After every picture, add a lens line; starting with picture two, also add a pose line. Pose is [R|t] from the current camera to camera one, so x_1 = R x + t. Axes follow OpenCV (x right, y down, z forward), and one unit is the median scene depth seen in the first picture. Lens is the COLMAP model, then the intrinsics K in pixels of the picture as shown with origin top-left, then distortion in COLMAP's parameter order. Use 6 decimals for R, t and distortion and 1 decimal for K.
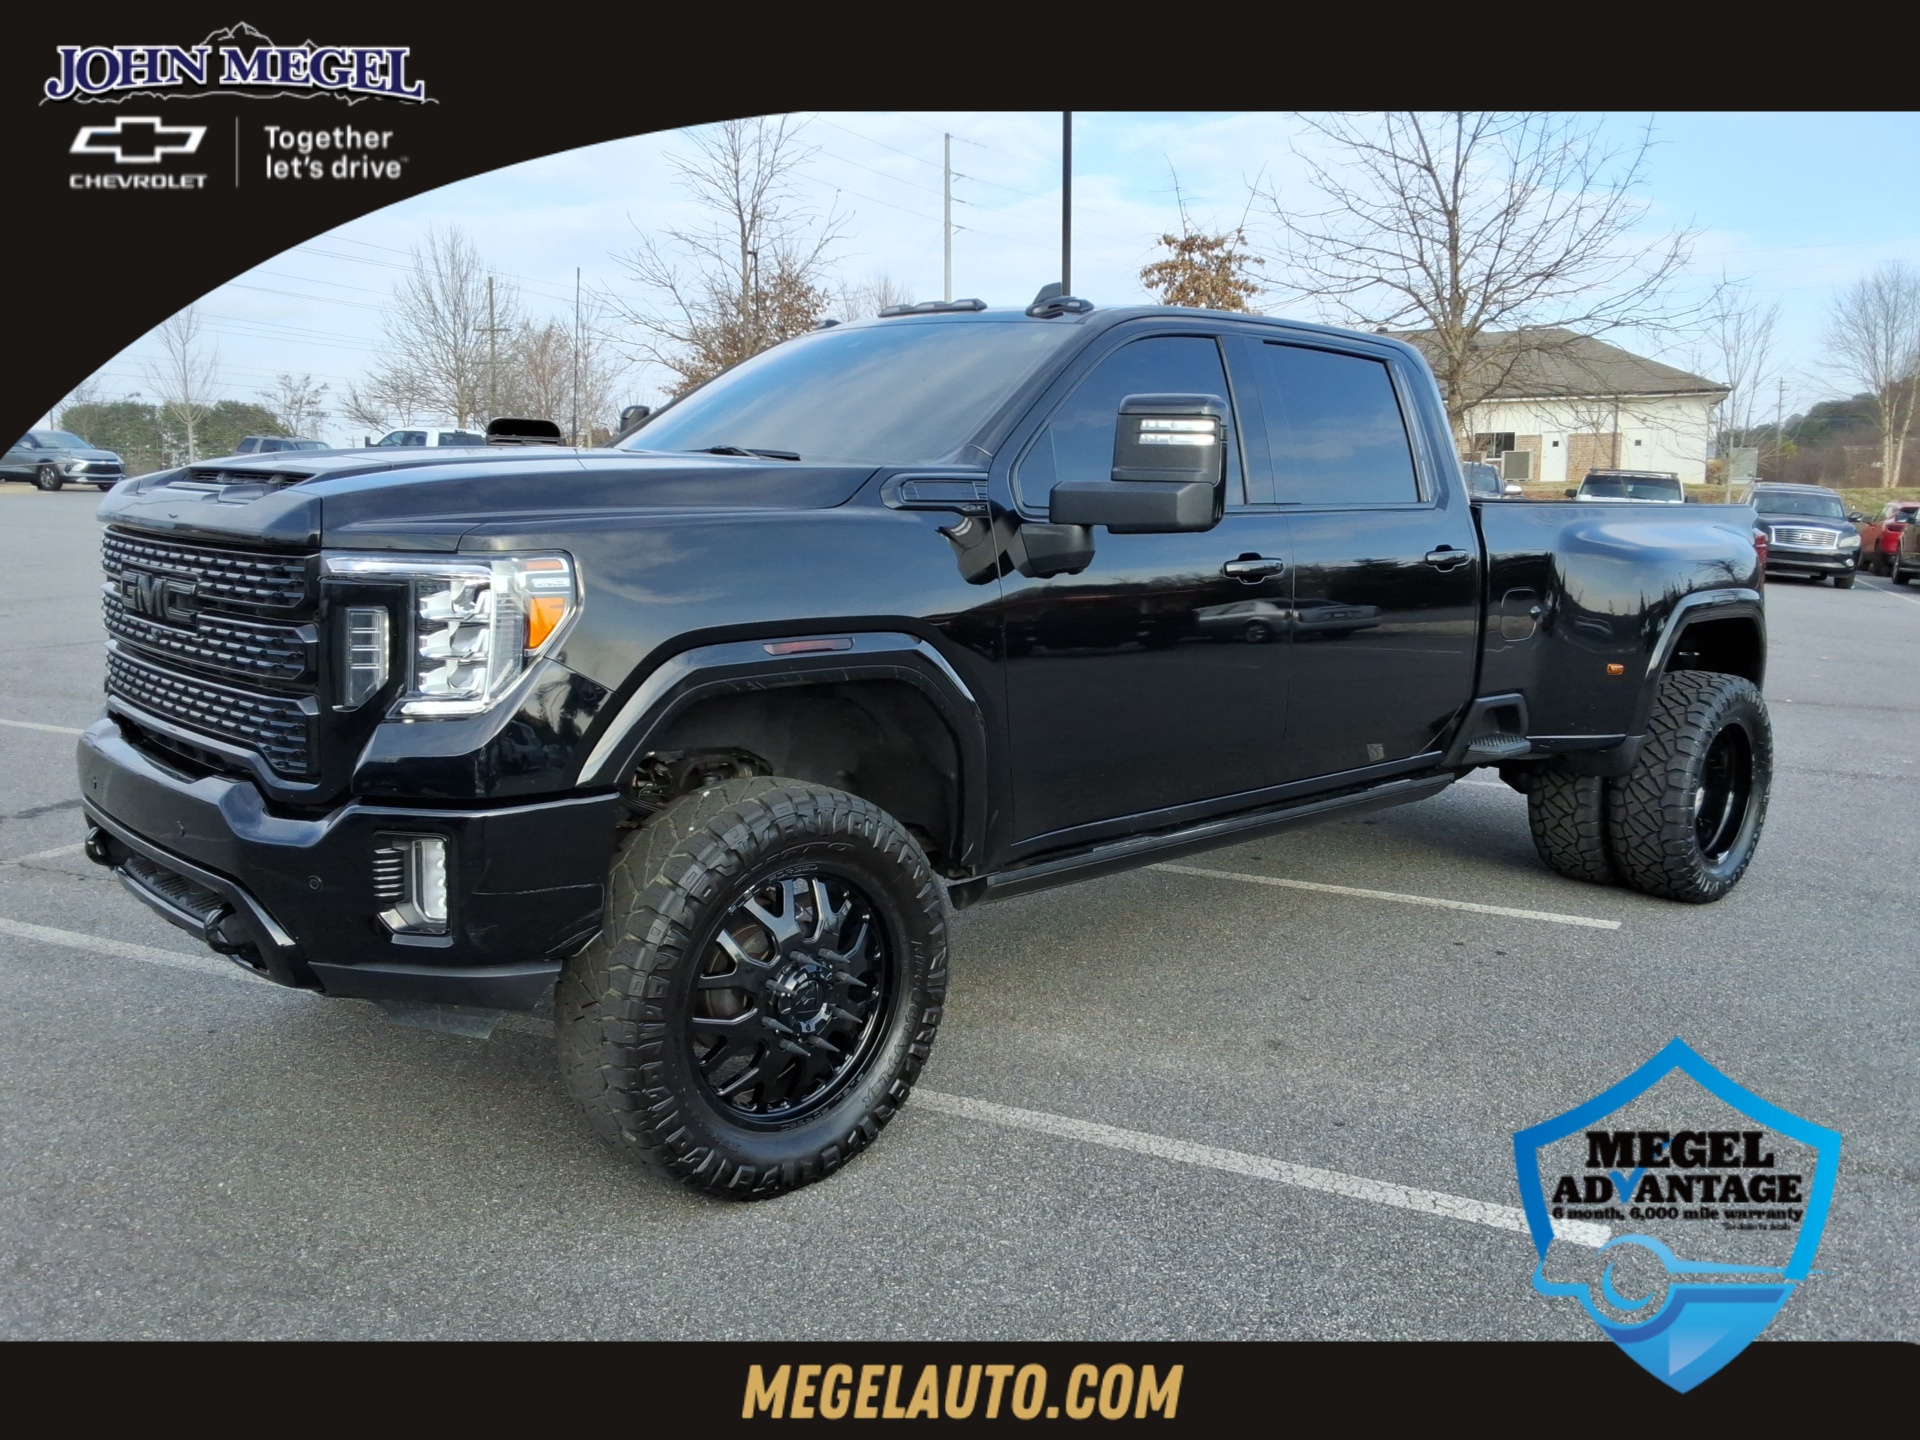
lens RADIAL K [[1531.7, 0, 971.9], [0, 1531.7, 690.6], [0, 0, 1]] dist [0.128358, -0.196558]
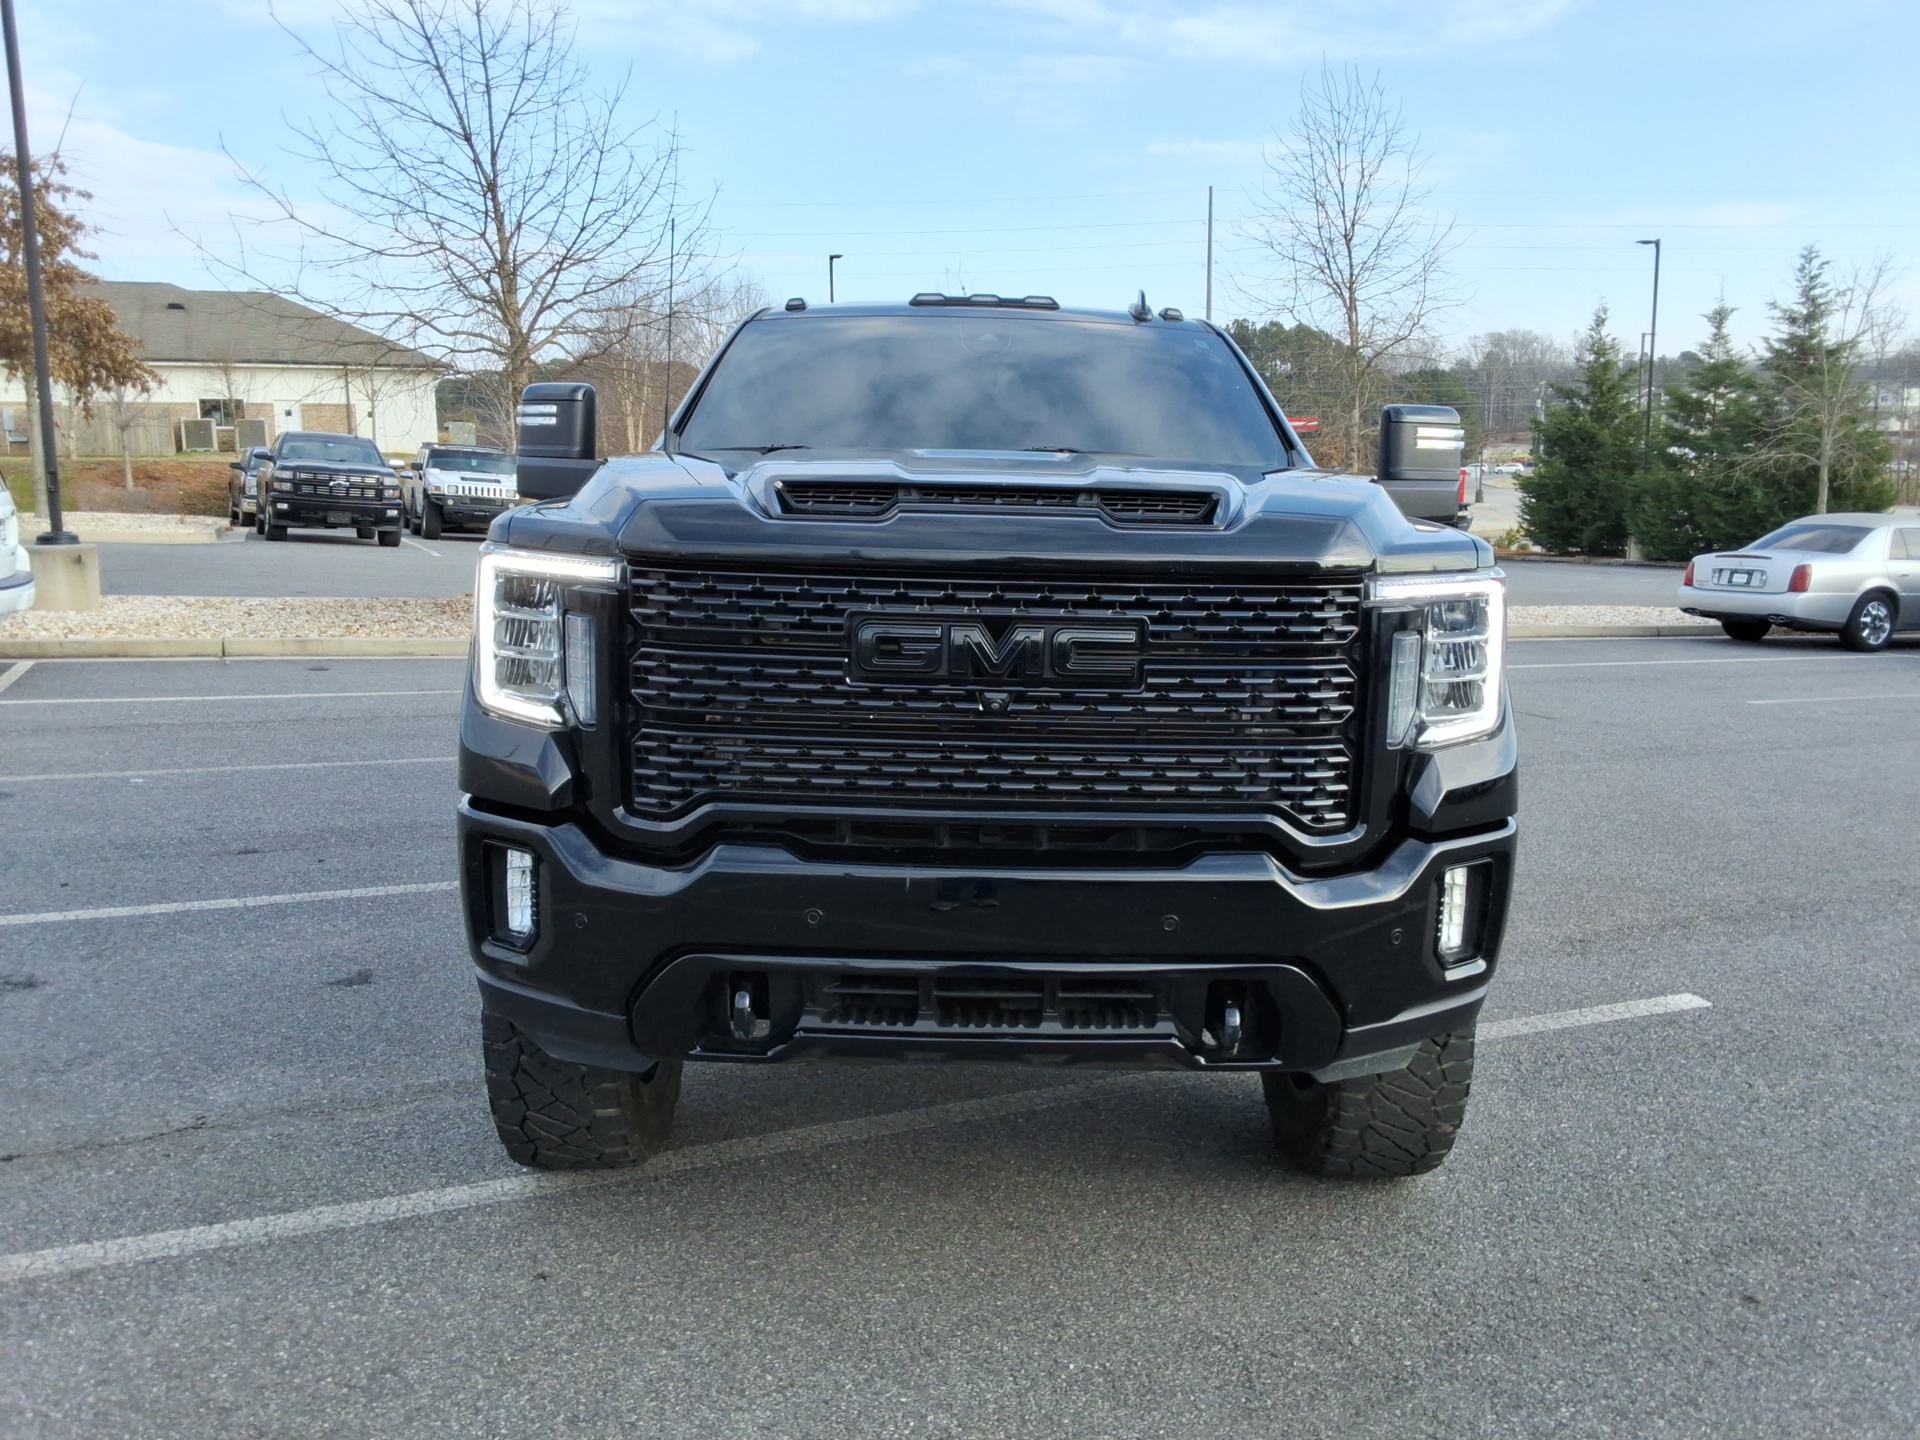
lens RADIAL K [[1531.7, 0, 971.9], [0, 1531.7, 690.6], [0, 0, 1]] dist [0.128358, -0.196558]
pose [[0.681087, -0.106856, 0.724363, -0.134716], [0.092801, 0.993914, 0.059362, -0.010725], [-0.726298, 0.026791, 0.686858, 0.059996]]
